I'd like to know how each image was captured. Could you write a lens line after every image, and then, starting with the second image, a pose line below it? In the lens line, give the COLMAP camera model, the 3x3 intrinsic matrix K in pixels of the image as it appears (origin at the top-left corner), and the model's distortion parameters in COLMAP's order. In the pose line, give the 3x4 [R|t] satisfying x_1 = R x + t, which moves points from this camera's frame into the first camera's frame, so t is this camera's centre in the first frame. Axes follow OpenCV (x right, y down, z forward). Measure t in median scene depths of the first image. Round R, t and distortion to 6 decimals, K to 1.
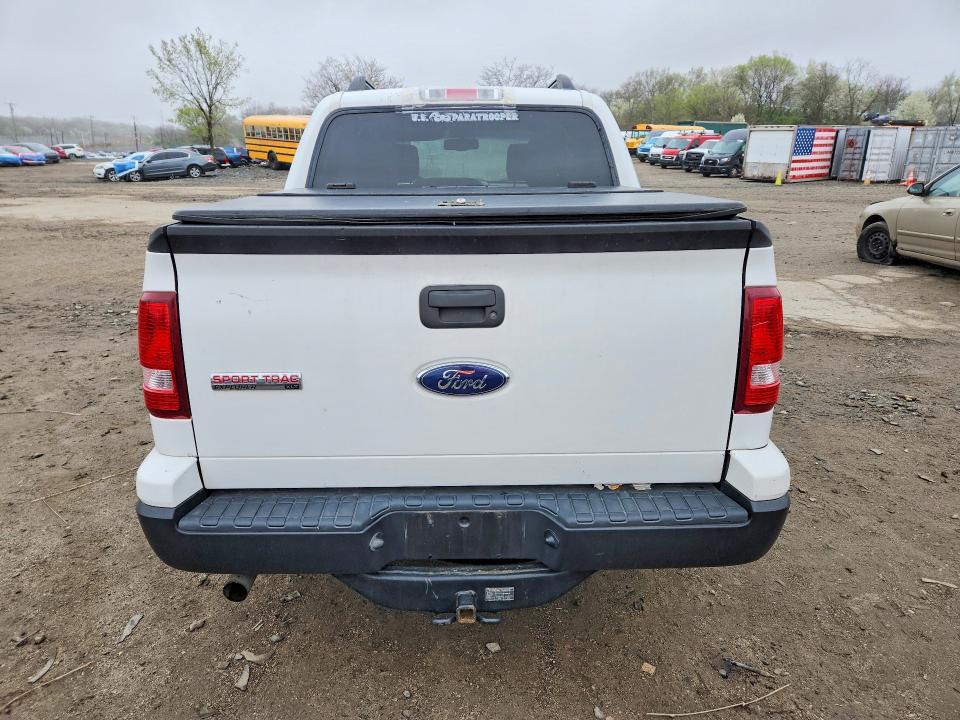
lens RADIAL K [[653.4, 0, 490.7], [0, 653.4, 363.8], [0, 0, 1]] dist [0.073301, -0.064383]
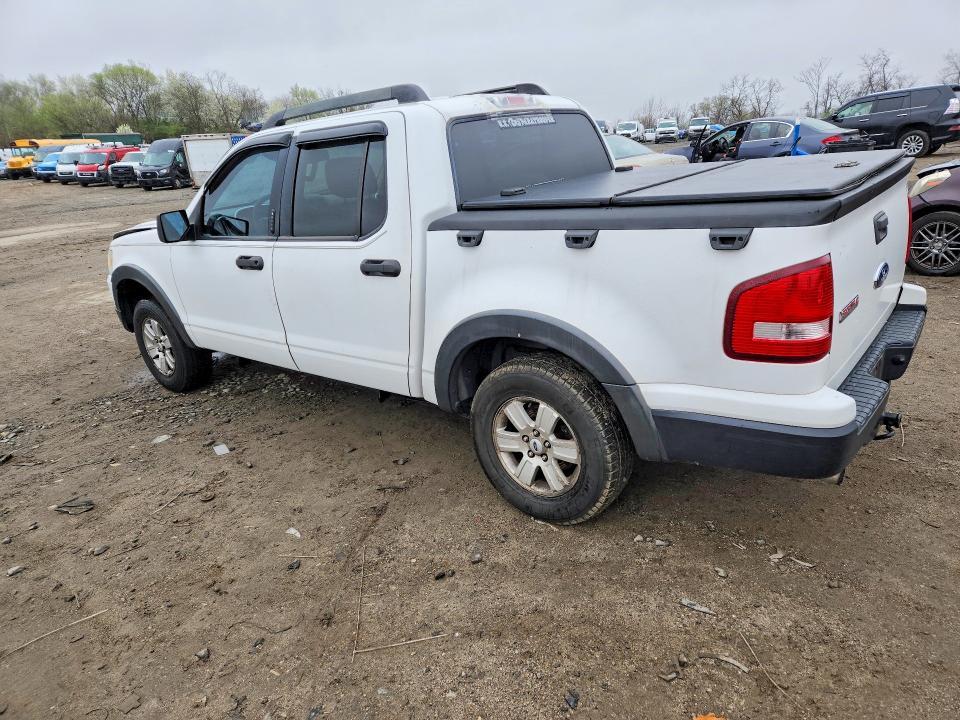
lens RADIAL K [[653.4, 0, 490.7], [0, 653.4, 363.8], [0, 0, 1]] dist [0.073301, -0.064383]
pose [[0.621790, -0.301842, 0.722682, -0.114811], [0.311023, 0.942032, 0.125856, -0.016528], [-0.718778, 0.146515, 0.679626, 0.038851]]
